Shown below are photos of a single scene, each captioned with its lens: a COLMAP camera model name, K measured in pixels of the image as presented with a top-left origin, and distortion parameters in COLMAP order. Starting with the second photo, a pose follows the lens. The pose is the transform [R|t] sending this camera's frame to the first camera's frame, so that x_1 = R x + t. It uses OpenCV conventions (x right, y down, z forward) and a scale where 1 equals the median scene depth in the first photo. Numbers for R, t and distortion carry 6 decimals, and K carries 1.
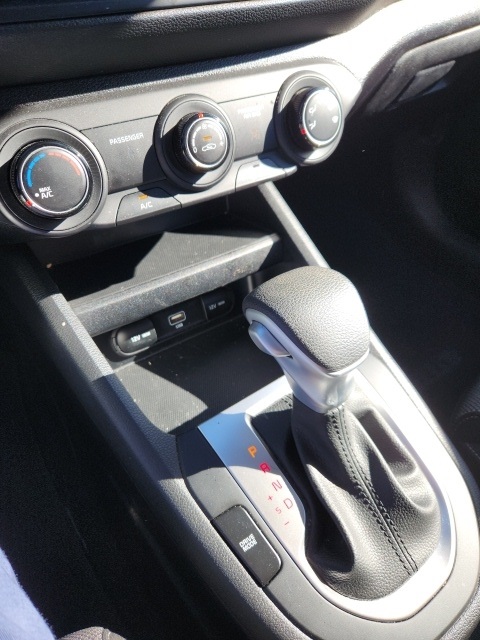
lens RADIAL K [[446.2, 0, 240.0], [0, 446.2, 320.0], [0, 0, 1]] dist [-0.006410, 0.000225]
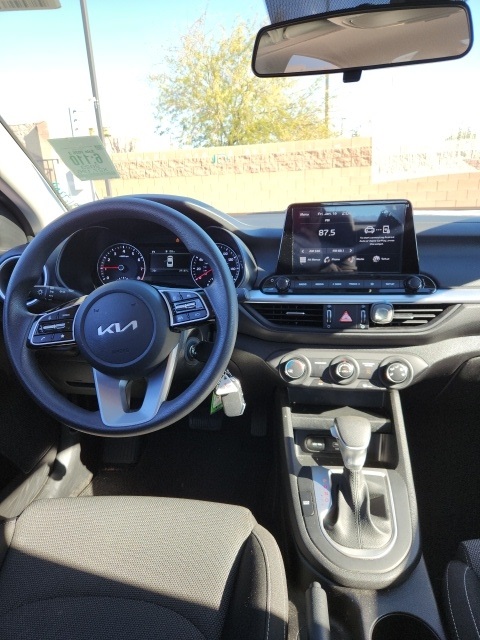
lens RADIAL K [[446.2, 0, 240.0], [0, 446.2, 320.0], [0, 0, 1]] dist [-0.006410, 0.000225]
pose [[0.755037, 0.164506, -0.634710, 1.167972], [-0.430816, 0.854203, -0.291093, 0.470992], [0.494285, 0.493229, 0.715826, -1.589748]]
